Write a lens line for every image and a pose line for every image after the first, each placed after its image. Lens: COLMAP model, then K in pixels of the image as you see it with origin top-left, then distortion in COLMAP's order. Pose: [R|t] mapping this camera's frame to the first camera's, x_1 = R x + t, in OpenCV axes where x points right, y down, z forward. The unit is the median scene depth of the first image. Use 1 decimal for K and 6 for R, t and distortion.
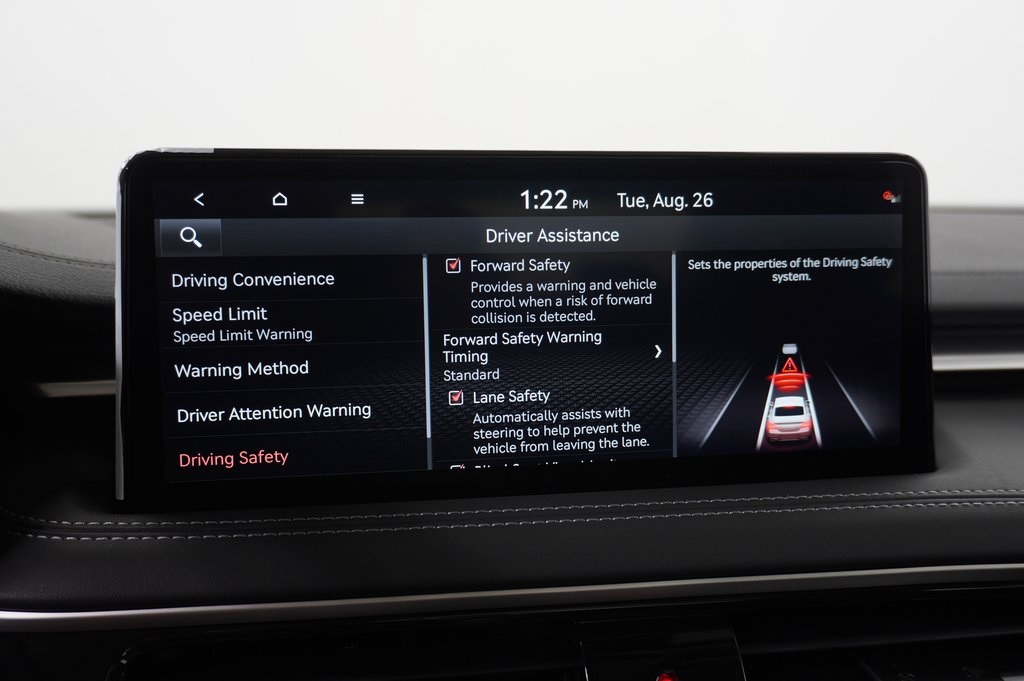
lens RADIAL K [[970.2, 0, 508.5], [0, 970.2, 336.0], [0, 0, 1]] dist [-0.017968, 0.000000]
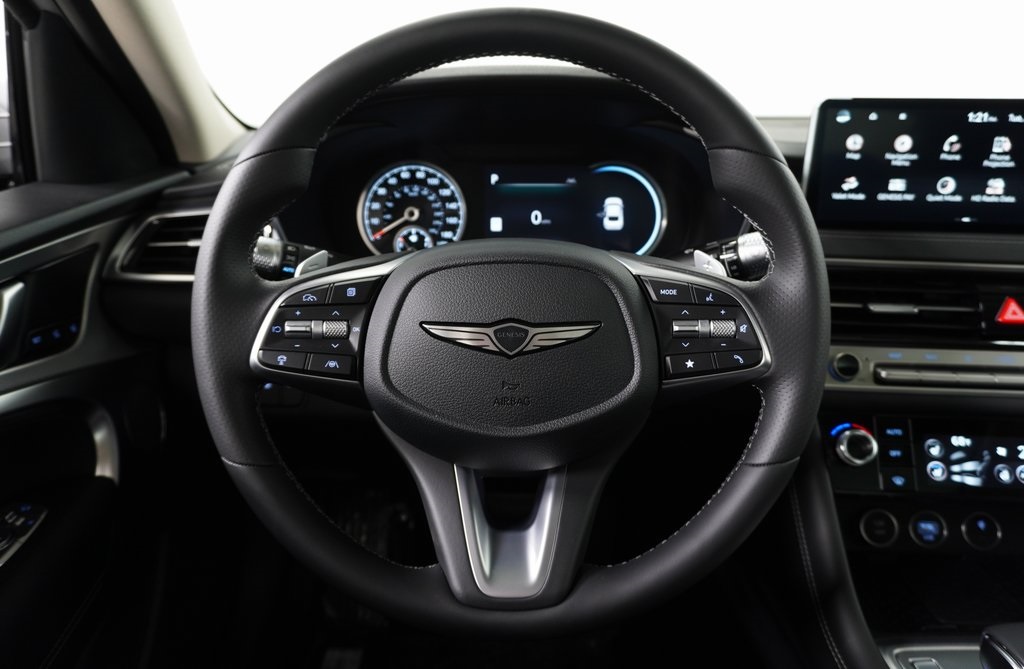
lens RADIAL K [[696.0, 0, 514.1], [0, 696.0, 334.7], [0, 0, 1]] dist [-0.026287, 0.019871]
pose [[0.964719, 0.090341, -0.247298, -0.653756], [-0.043130, 0.980826, 0.190055, 0.130281], [0.259726, -0.172683, 0.950117, -1.168912]]
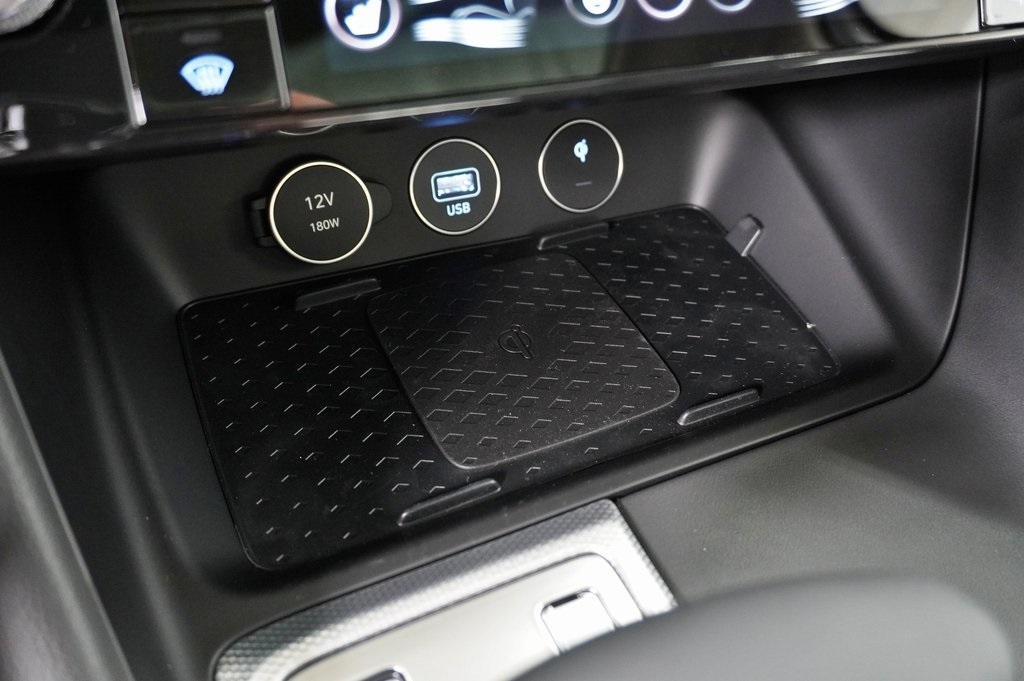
lens RADIAL K [[970.2, 0, 513.3], [0, 970.2, 345.7], [0, 0, 1]] dist [-0.017968, 0.000000]
pose [[0.977589, -0.070634, 0.198321, -0.062674], [-0.059952, 0.809624, 0.583879, 0.565471], [-0.201807, -0.582684, 0.787244, 0.095466]]
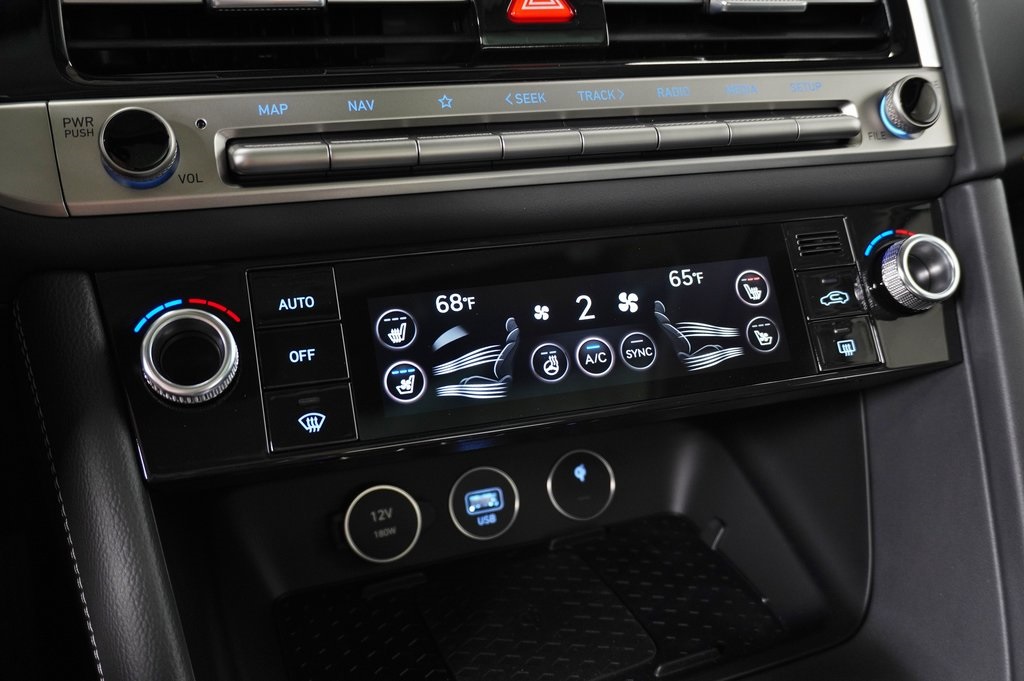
lens RADIAL K [[970.2, 0, 510.4], [0, 970.2, 344.4], [0, 0, 1]] dist [-0.017968, 0.000000]
pose [[0.988794, -0.046051, 0.142007, -0.052345], [0.007195, 0.964829, 0.262780, 0.454365], [-0.149114, -0.258813, 0.954348, -0.252869]]
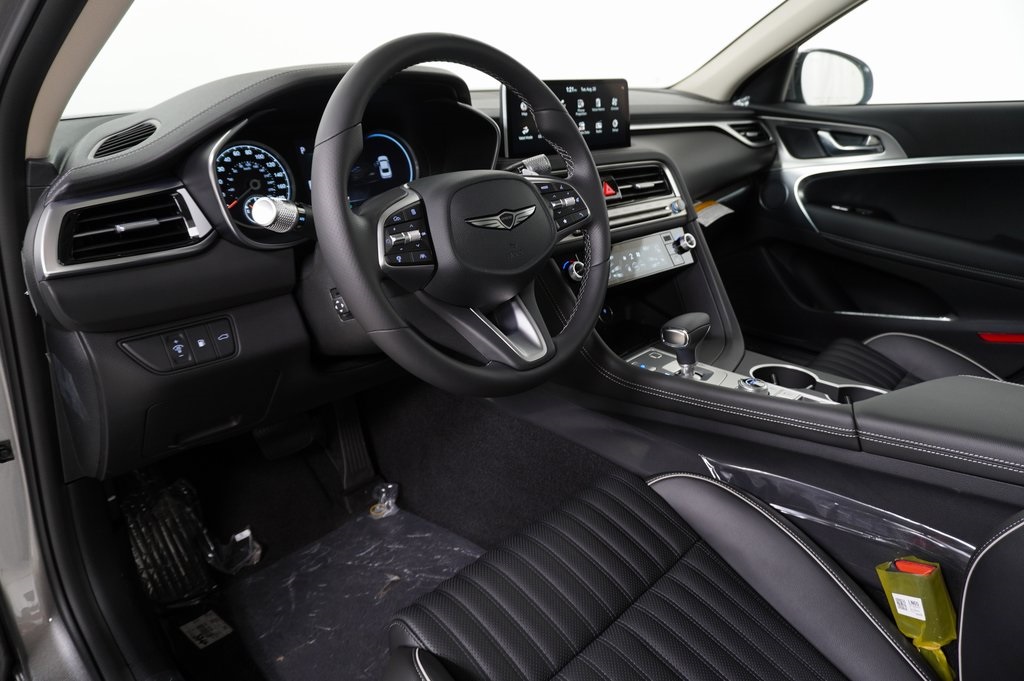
lens RADIAL K [[688.7, 0, 509.8], [0, 688.7, 338.3], [0, 0, 1]] dist [-0.032273, 0.032955]
pose [[0.860371, -0.191821, 0.472194, -2.078627], [0.083255, 0.966922, 0.241101, 0.206770], [-0.502823, -0.168124, 0.847882, -1.947789]]
